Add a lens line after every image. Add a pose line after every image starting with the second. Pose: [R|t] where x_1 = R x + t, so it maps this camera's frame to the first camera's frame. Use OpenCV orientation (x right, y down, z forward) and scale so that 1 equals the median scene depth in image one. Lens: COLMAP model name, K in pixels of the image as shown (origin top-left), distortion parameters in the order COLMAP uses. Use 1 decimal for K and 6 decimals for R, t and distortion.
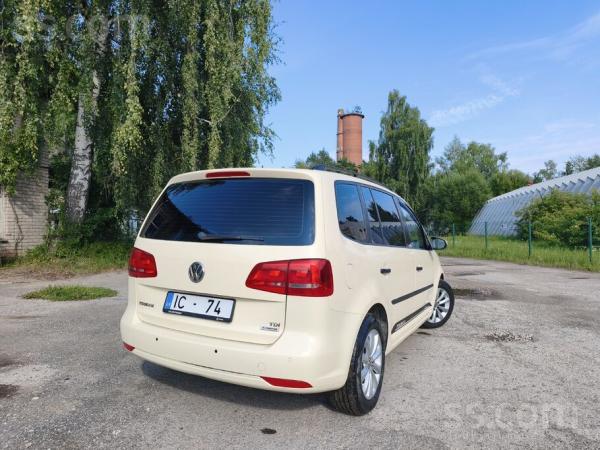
lens RADIAL K [[455.0, 0, 299.3], [0, 455.0, 224.6], [0, 0, 1]] dist [-0.000864, -0.001874]
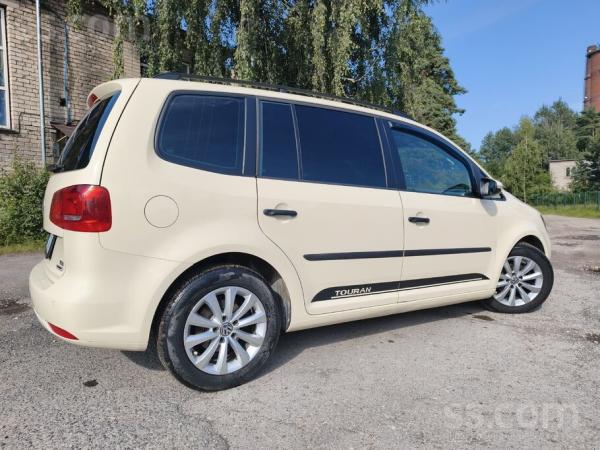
lens RADIAL K [[436.9, 0, 299.9], [0, 436.9, 239.8], [0, 0, 1]] dist [0.051678, -0.081911]
pose [[0.838494, 0.028476, -0.544166, 0.305848], [0.017272, 0.996743, 0.078773, 0.045358], [0.544637, -0.075450, 0.835271, 0.214548]]
